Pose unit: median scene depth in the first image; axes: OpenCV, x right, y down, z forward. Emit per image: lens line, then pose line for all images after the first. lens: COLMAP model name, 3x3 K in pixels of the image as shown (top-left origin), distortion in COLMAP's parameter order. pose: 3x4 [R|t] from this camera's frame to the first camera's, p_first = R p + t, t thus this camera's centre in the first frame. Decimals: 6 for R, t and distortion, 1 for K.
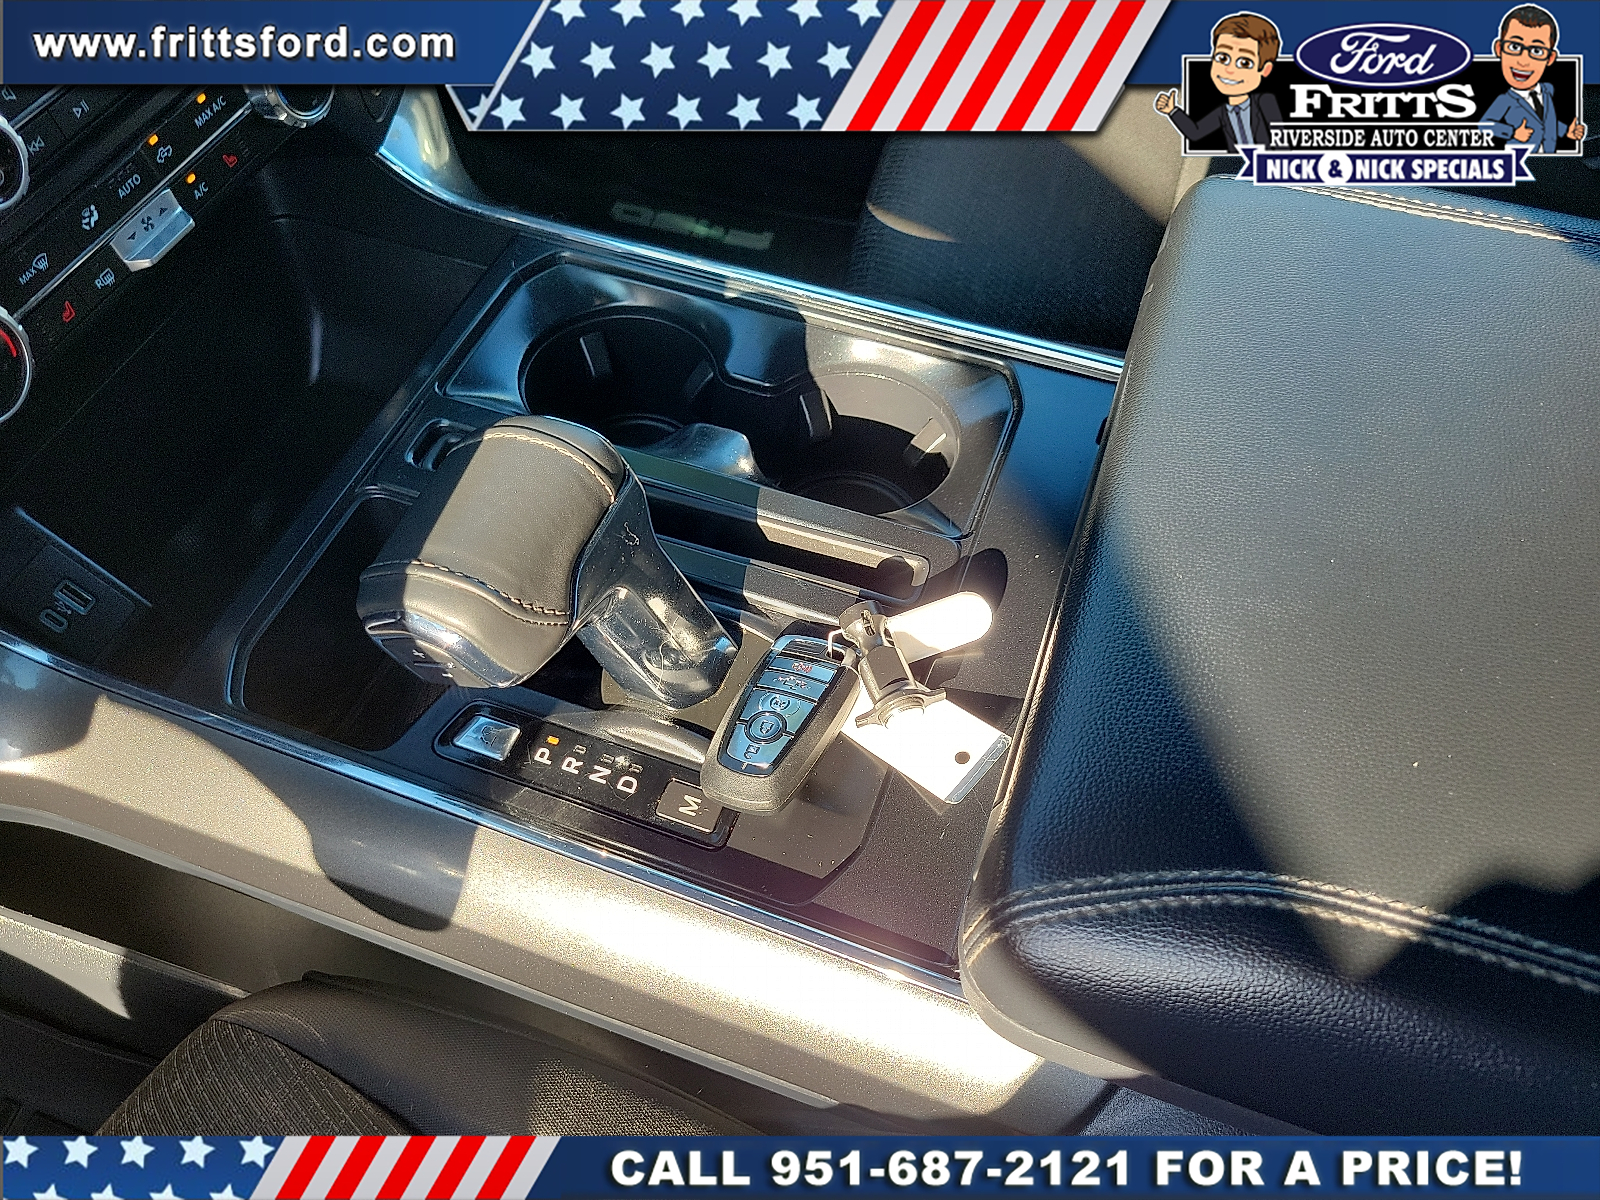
lens RADIAL K [[1213.4, 0, 802.8], [0, 1213.4, 610.1], [0, 0, 1]] dist [0.010326, -0.009627]
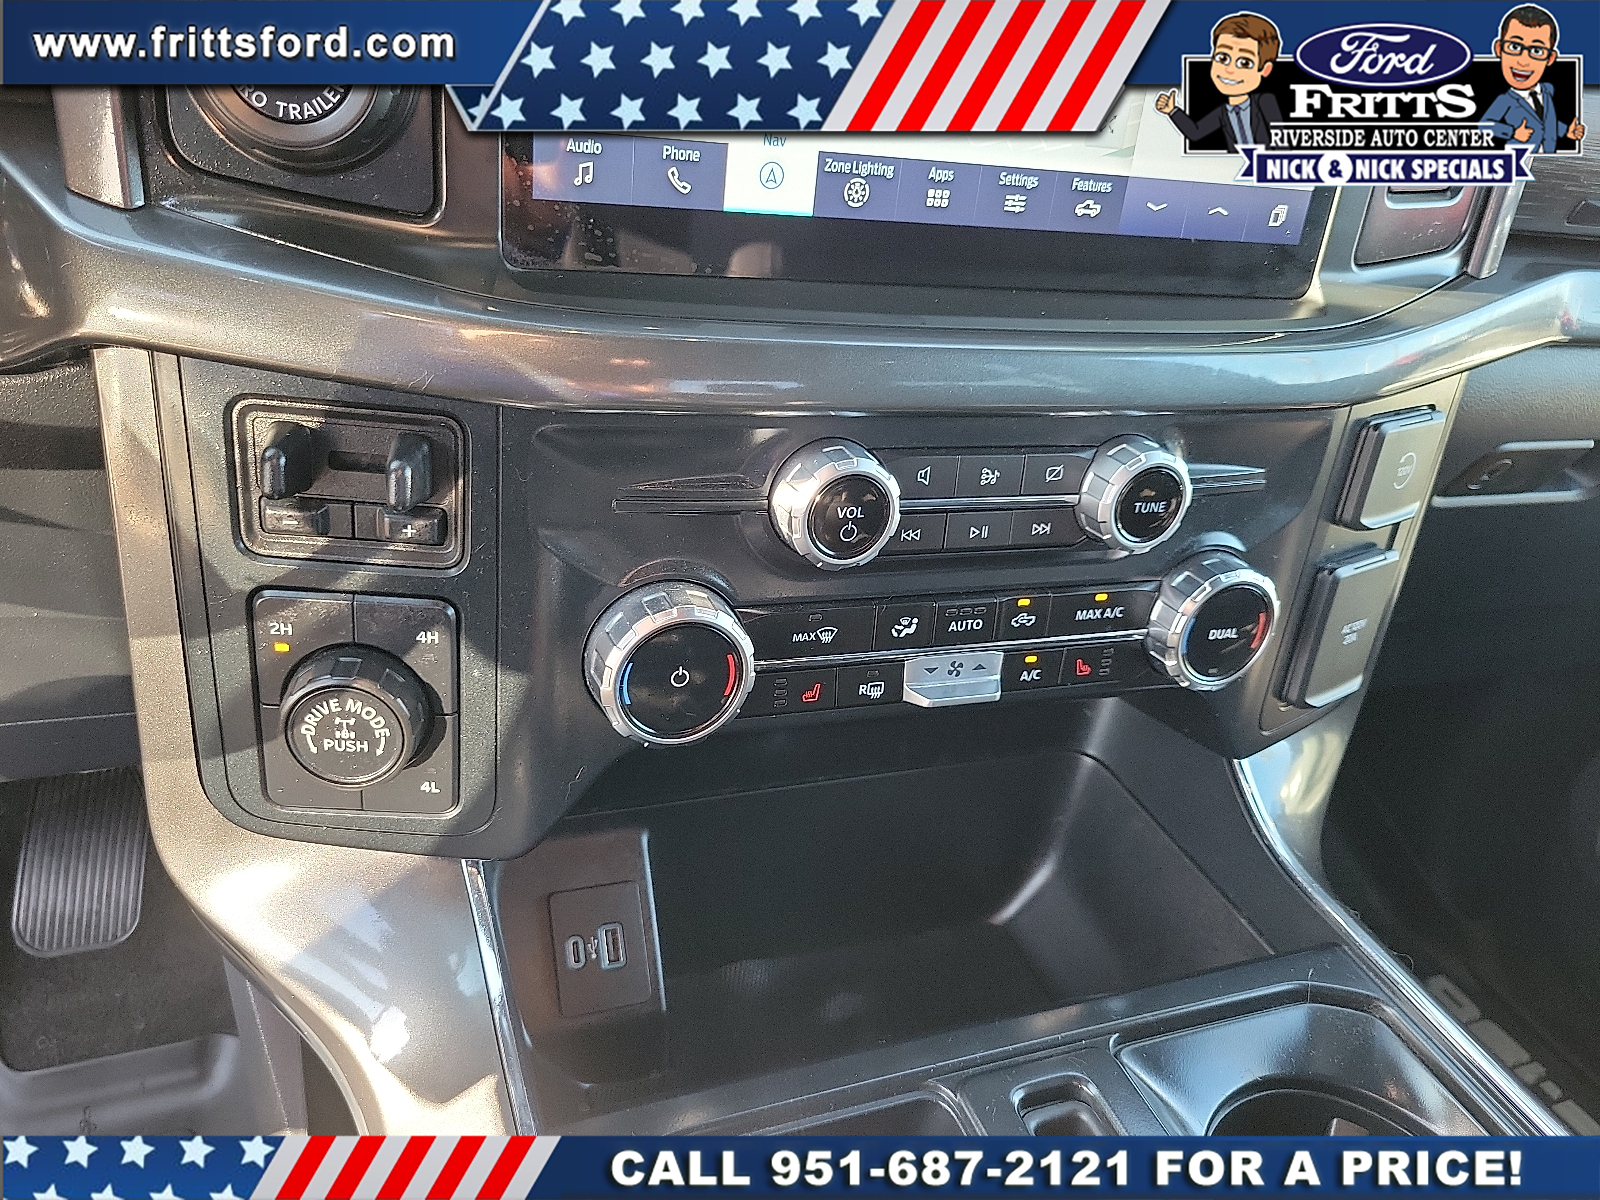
lens RADIAL K [[1213.4, 0, 788.1], [0, 1213.4, 607.2], [0, 0, 1]] dist [0.010326, -0.009627]
pose [[0.636351, 0.439003, -0.634298, -0.098220], [-0.690132, 0.691359, -0.213871, -0.088332], [0.344637, 0.573846, 0.742917, 0.313377]]
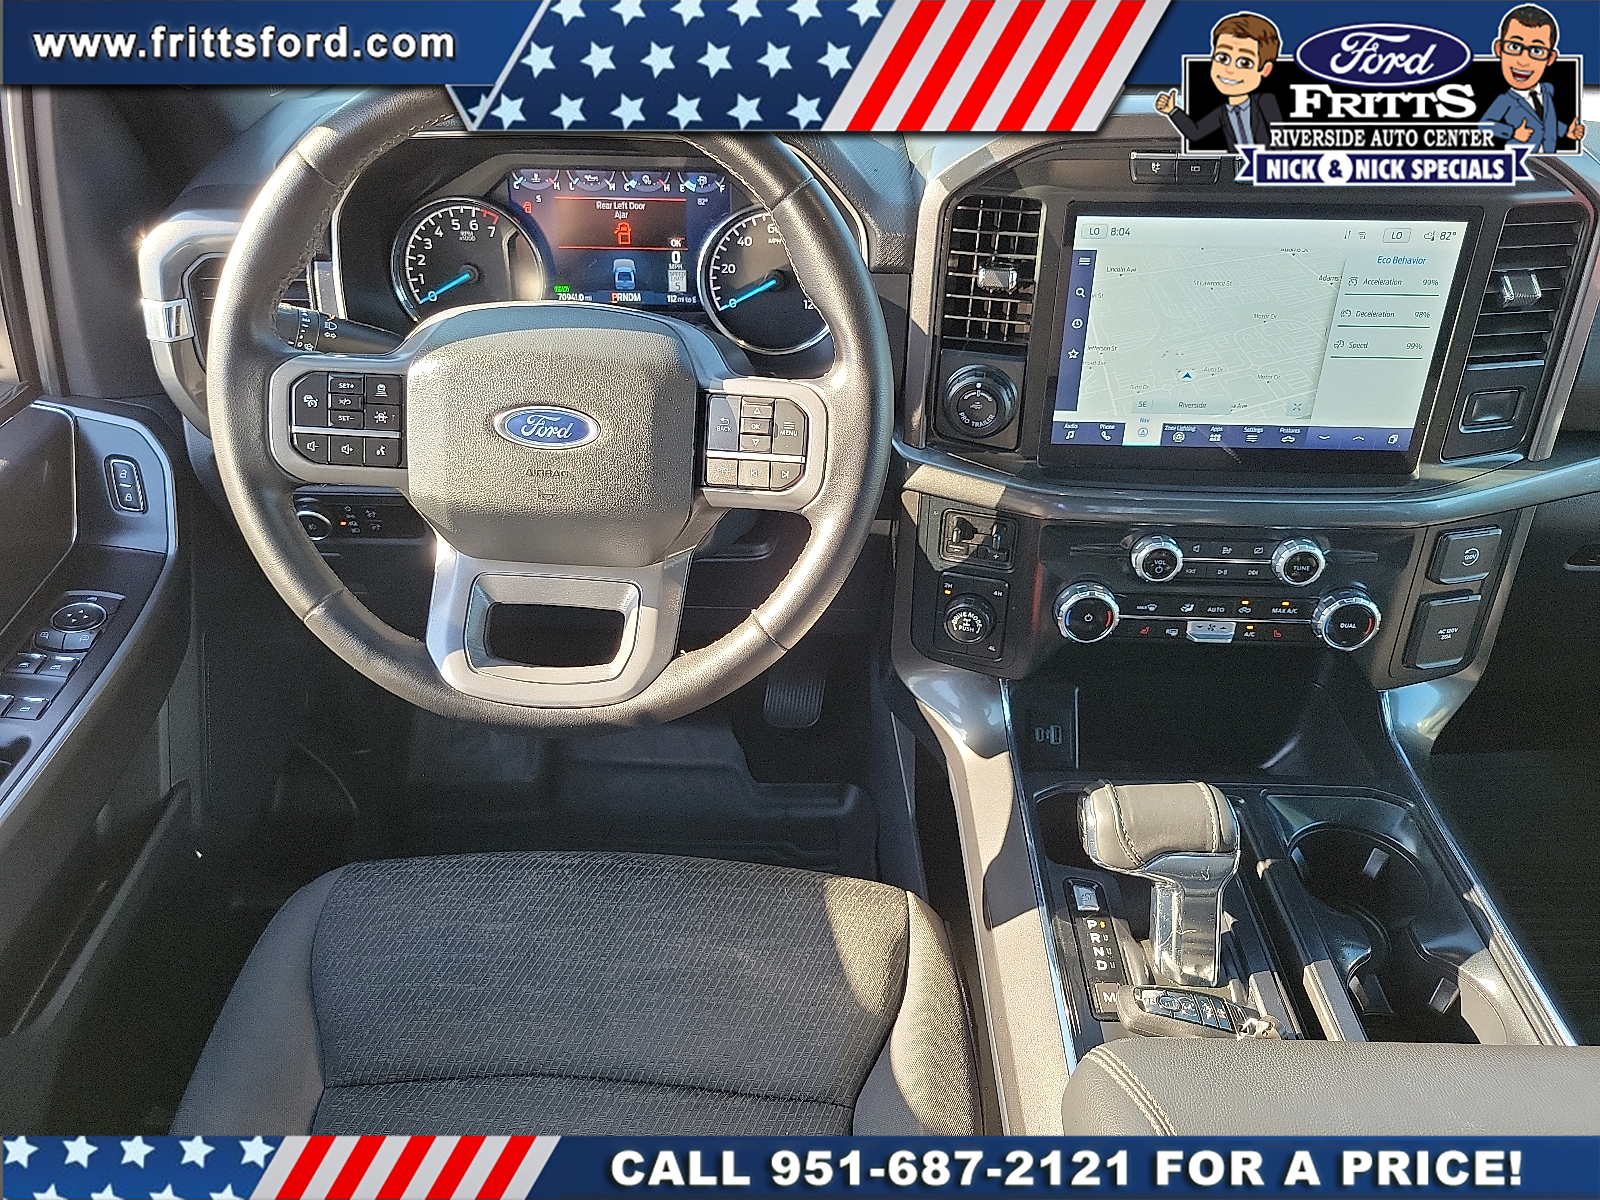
lens RADIAL K [[1213.4, 0, 785.4], [0, 1213.4, 599.7], [0, 0, 1]] dist [0.010326, -0.009627]
pose [[0.291192, 0.513264, -0.807321, 0.854671], [-0.775214, 0.621095, 0.115257, -0.033825], [0.560581, 0.592284, 0.578747, -0.581614]]
